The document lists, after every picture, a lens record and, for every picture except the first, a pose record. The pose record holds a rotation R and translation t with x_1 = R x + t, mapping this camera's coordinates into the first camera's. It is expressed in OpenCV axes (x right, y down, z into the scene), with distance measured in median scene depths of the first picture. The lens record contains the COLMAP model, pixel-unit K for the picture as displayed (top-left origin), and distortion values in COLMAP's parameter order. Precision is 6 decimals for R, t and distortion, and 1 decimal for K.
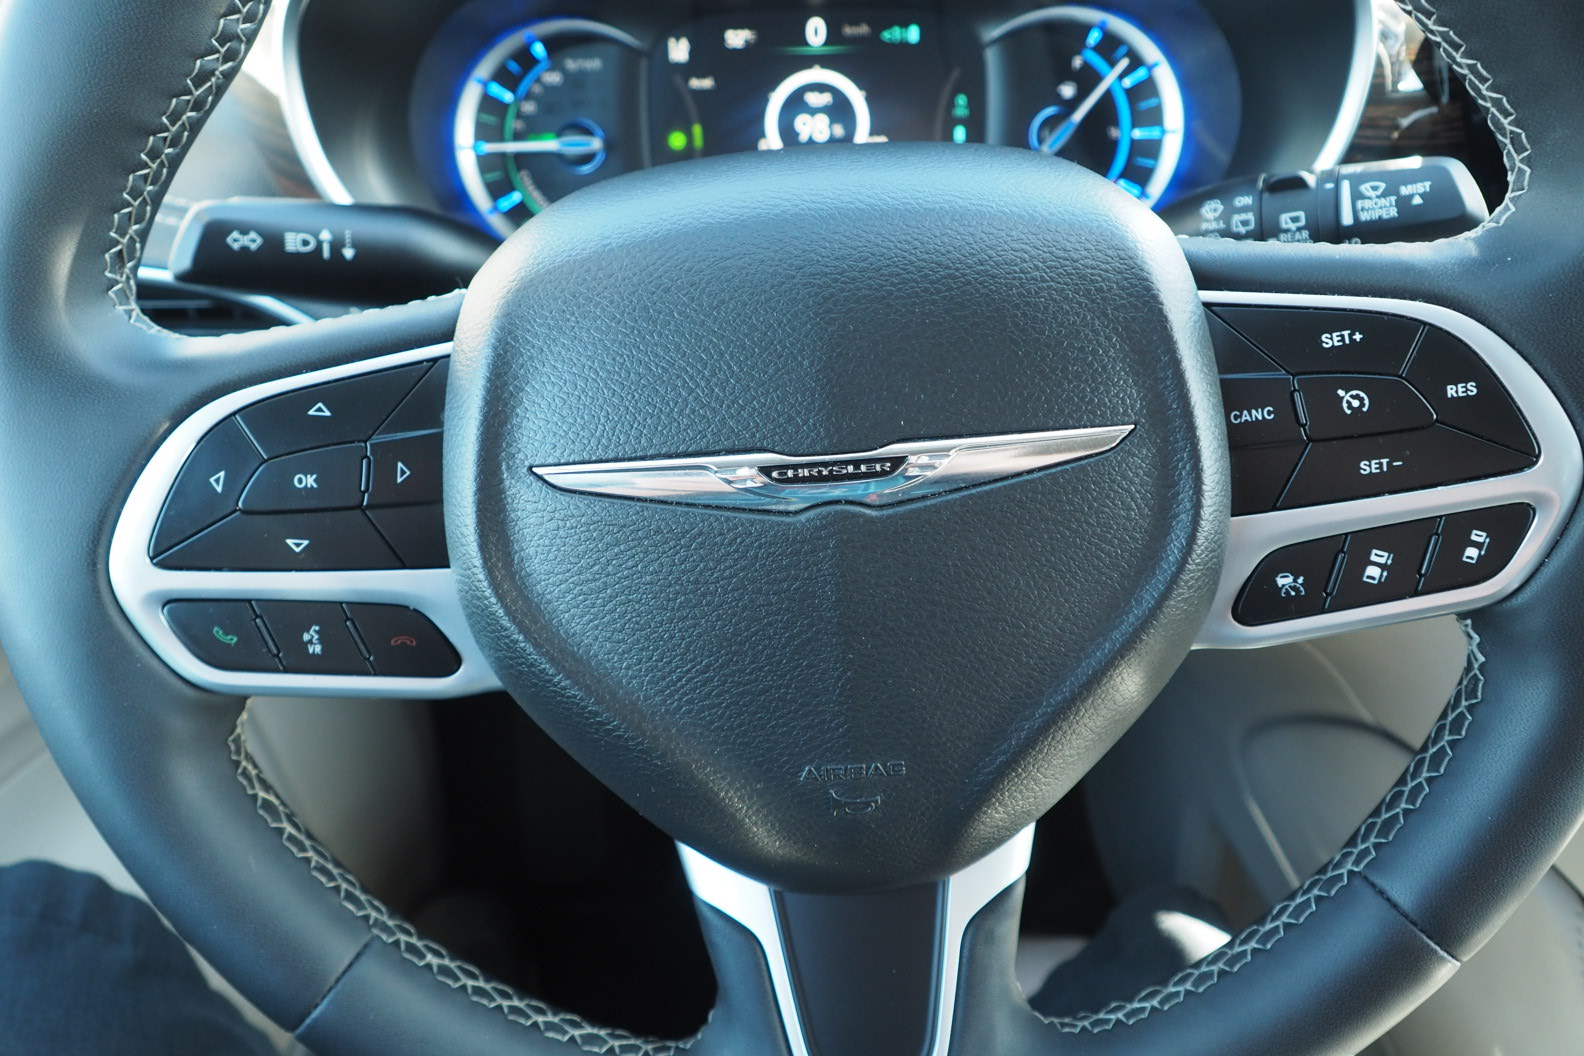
lens RADIAL K [[1141.5, 0, 792.0], [0, 1141.5, 528.0], [0, 0, 1]] dist [-0.026095, -0.002746]
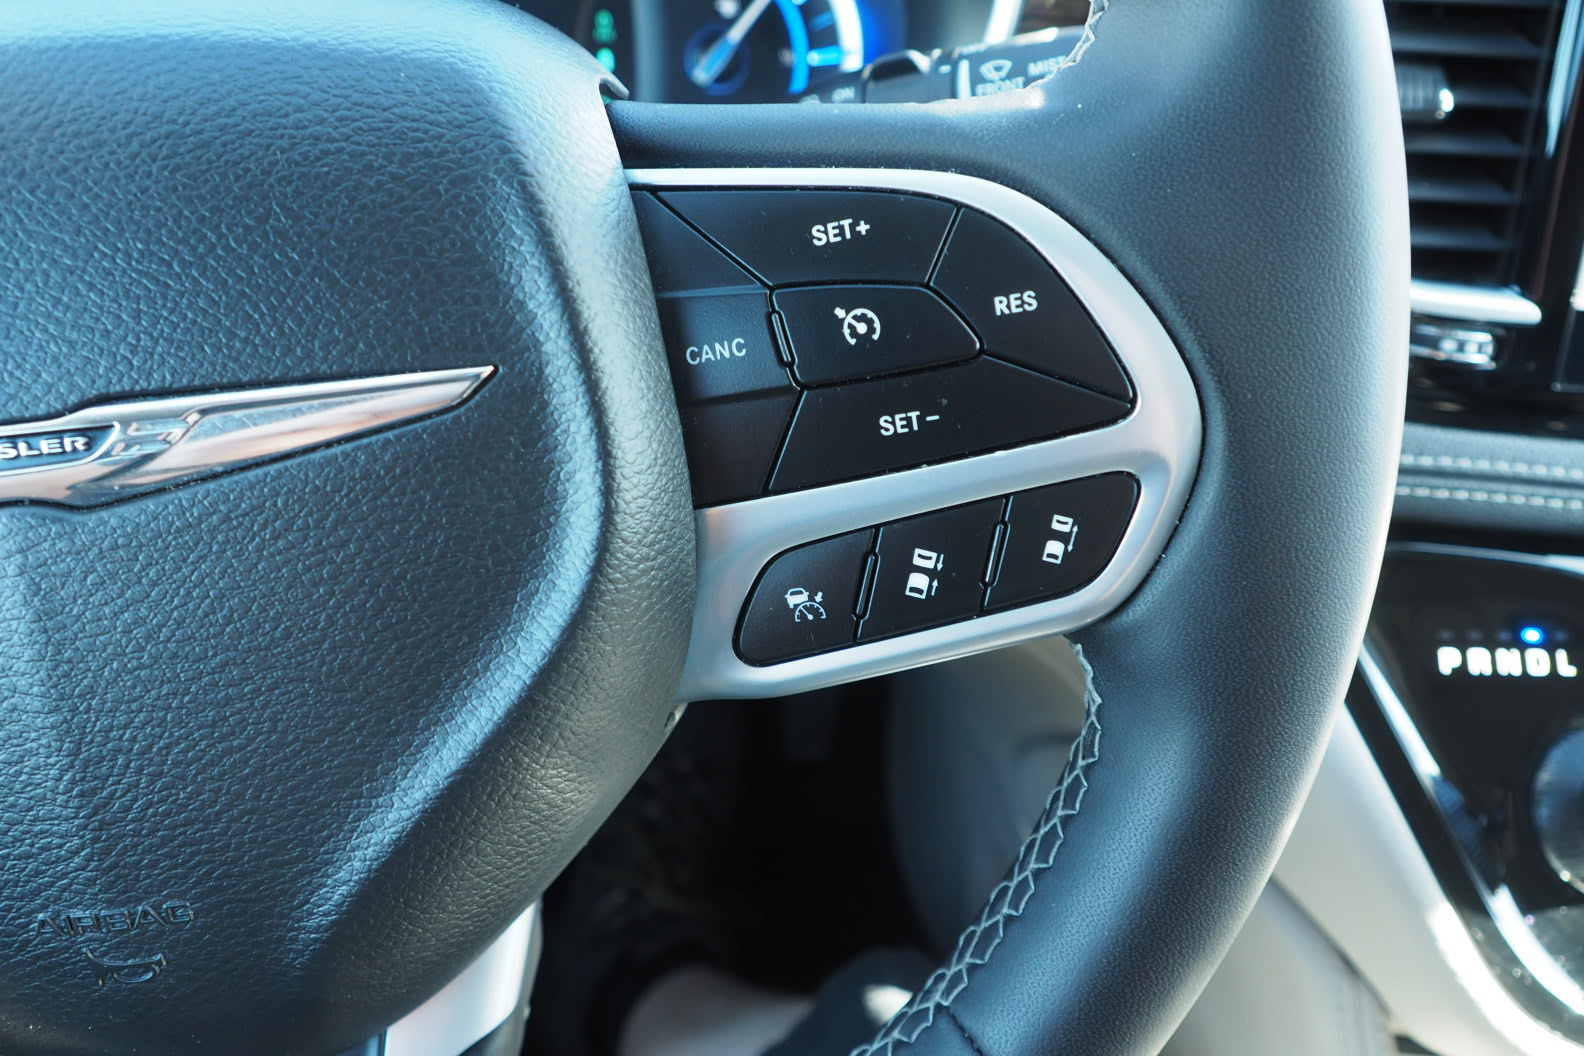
lens RADIAL K [[1102.7, 0, 792.0], [0, 1102.7, 528.0], [0, 0, 1]] dist [-0.038512, 0.000755]
pose [[0.996510, -0.032353, 0.076951, 0.410981], [0.032796, 0.999452, -0.004502, 0.007768], [-0.076763, 0.007010, 0.997025, 0.372496]]
